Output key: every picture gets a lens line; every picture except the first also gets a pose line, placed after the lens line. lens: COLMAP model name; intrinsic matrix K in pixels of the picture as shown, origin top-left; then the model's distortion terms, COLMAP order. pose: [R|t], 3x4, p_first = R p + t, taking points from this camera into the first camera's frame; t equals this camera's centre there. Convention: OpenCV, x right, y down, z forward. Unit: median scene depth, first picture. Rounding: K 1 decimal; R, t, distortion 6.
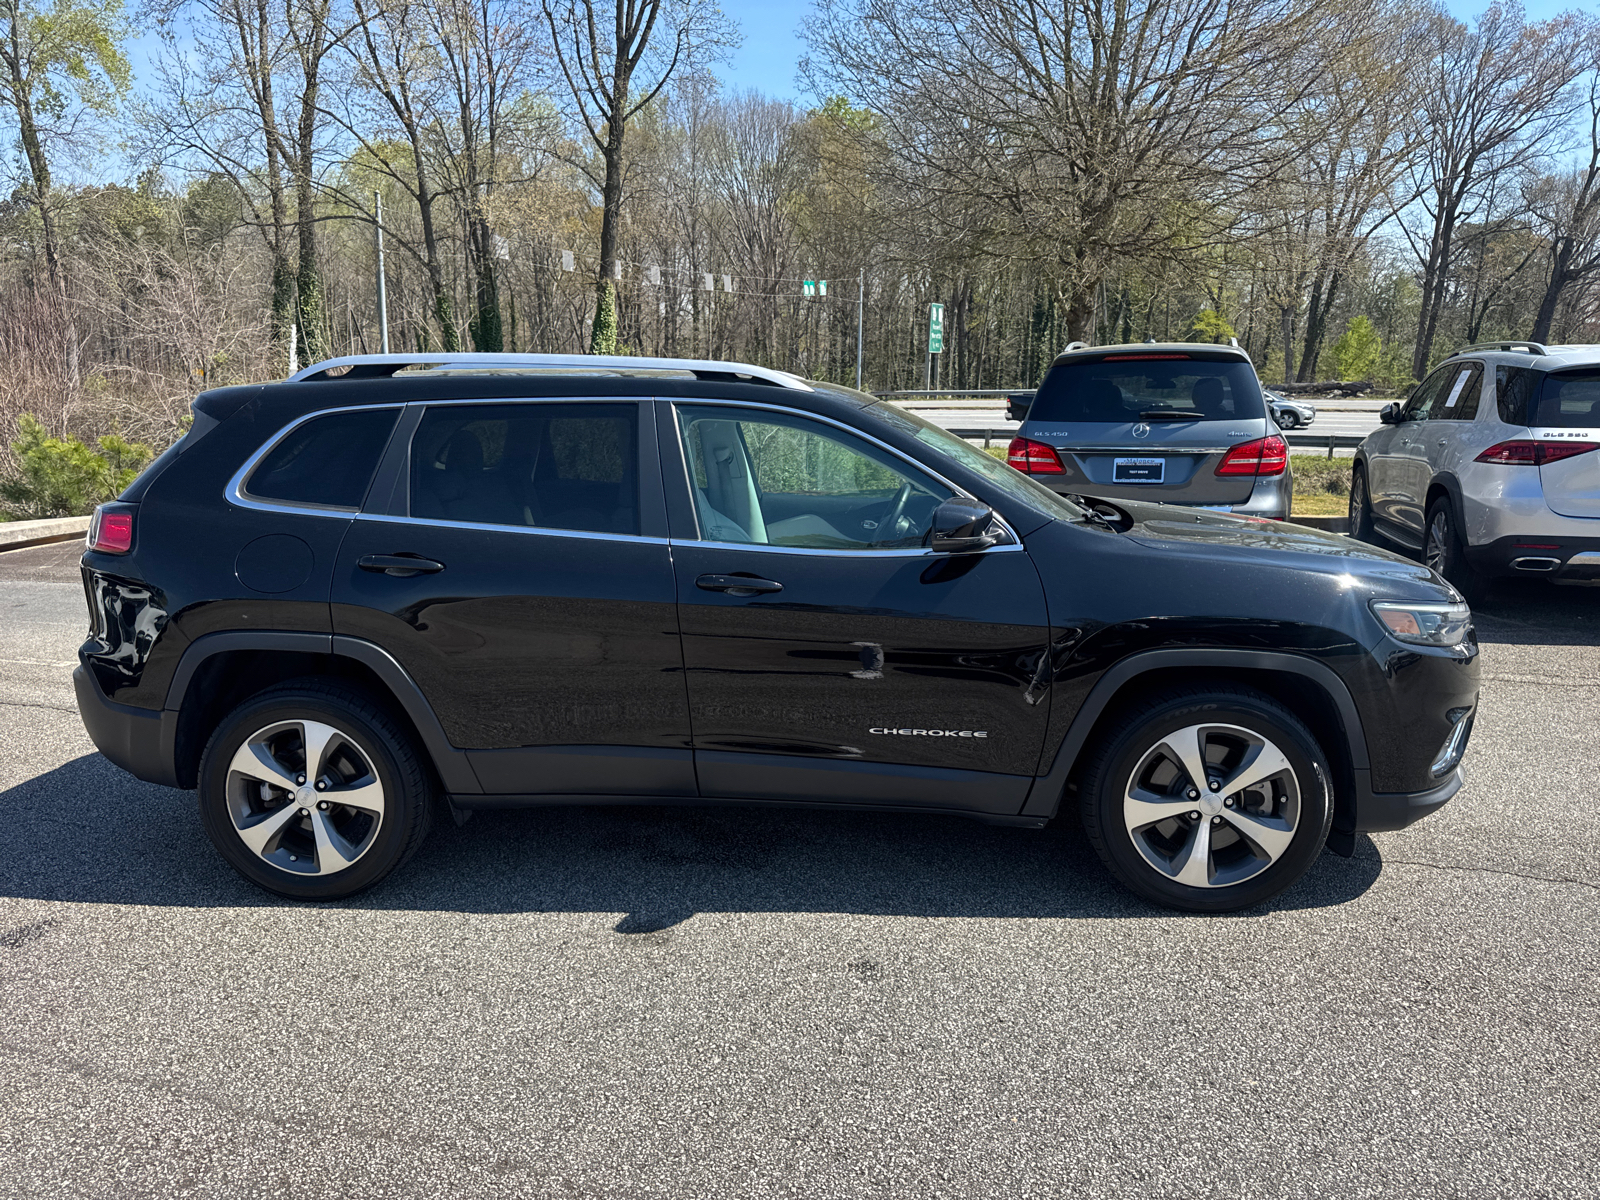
lens RADIAL K [[1122.3, 0, 800.0], [0, 1122.3, 600.0], [0, 0, 1]] dist [-0.000712, 0.002711]
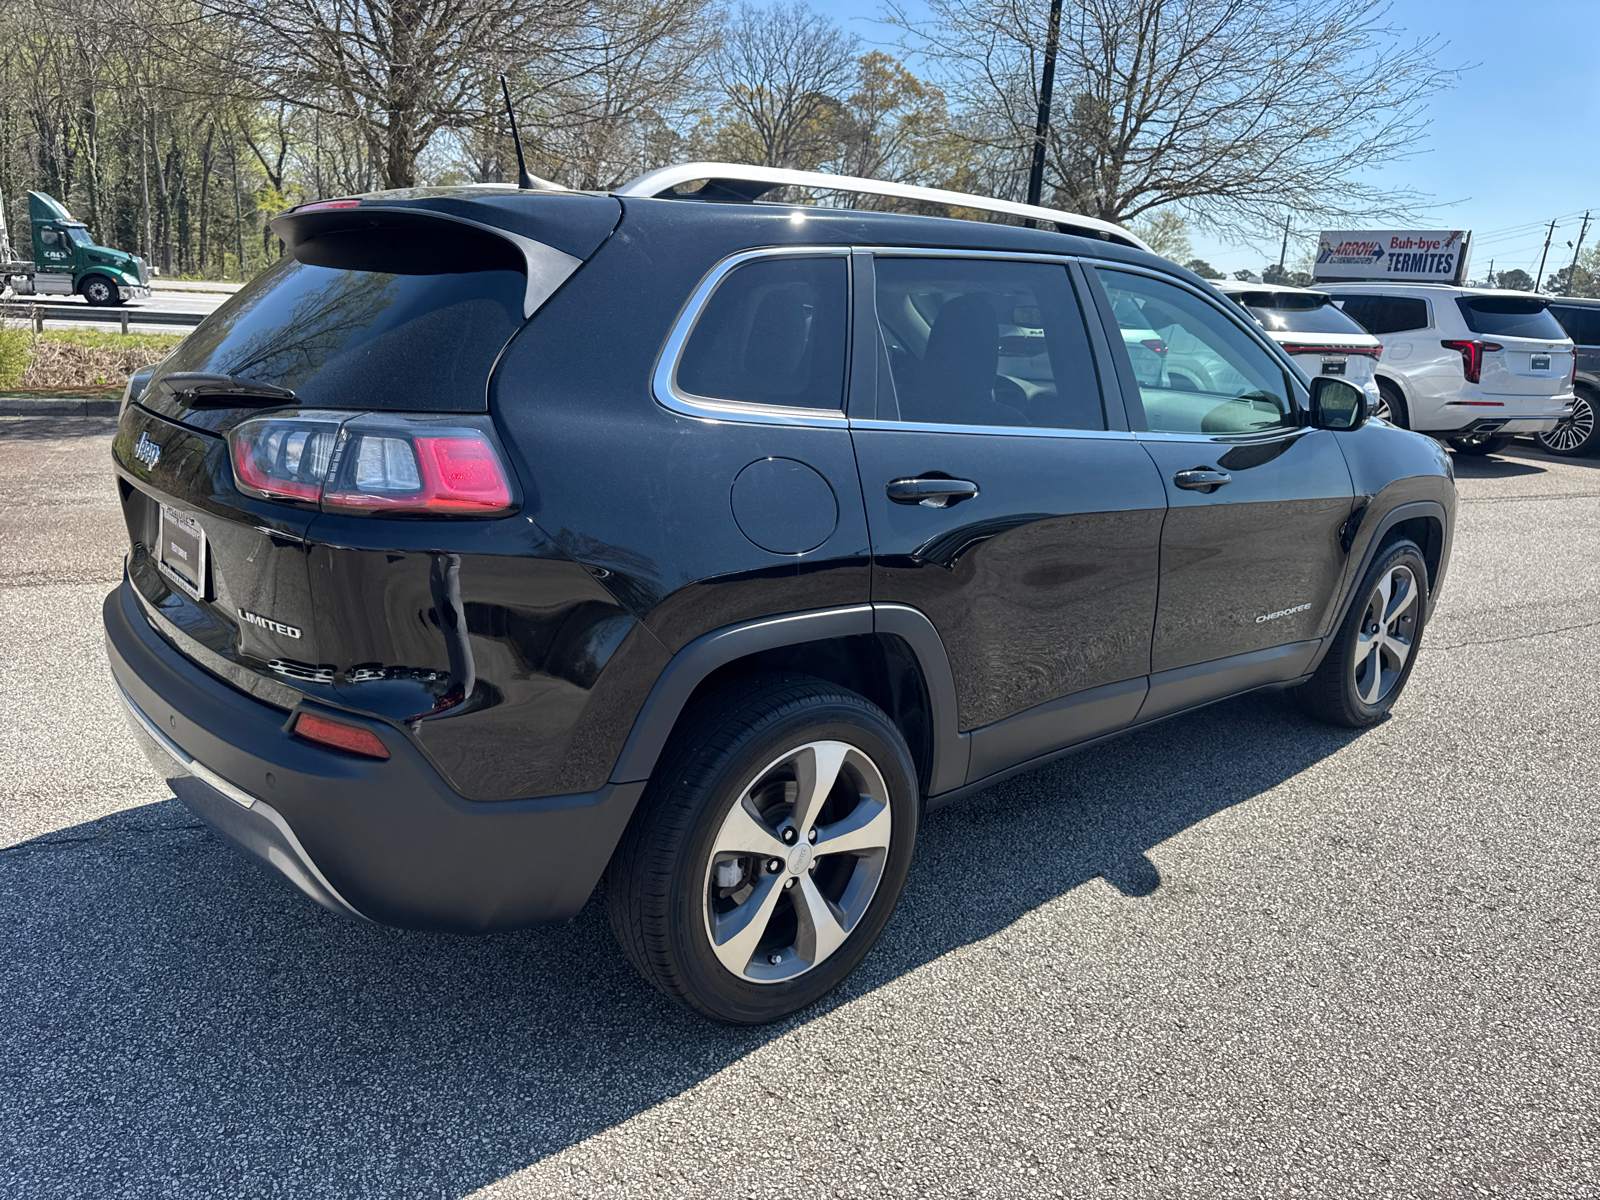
lens RADIAL K [[1146.1, 0, 800.0], [0, 1146.1, 600.0], [0, 0, 1]] dist [-0.001195, -0.000116]
pose [[0.696629, -0.141441, 0.703350, -0.885734], [0.079006, 0.989535, 0.120741, -0.053261], [-0.713068, -0.028543, 0.700514, 0.538230]]
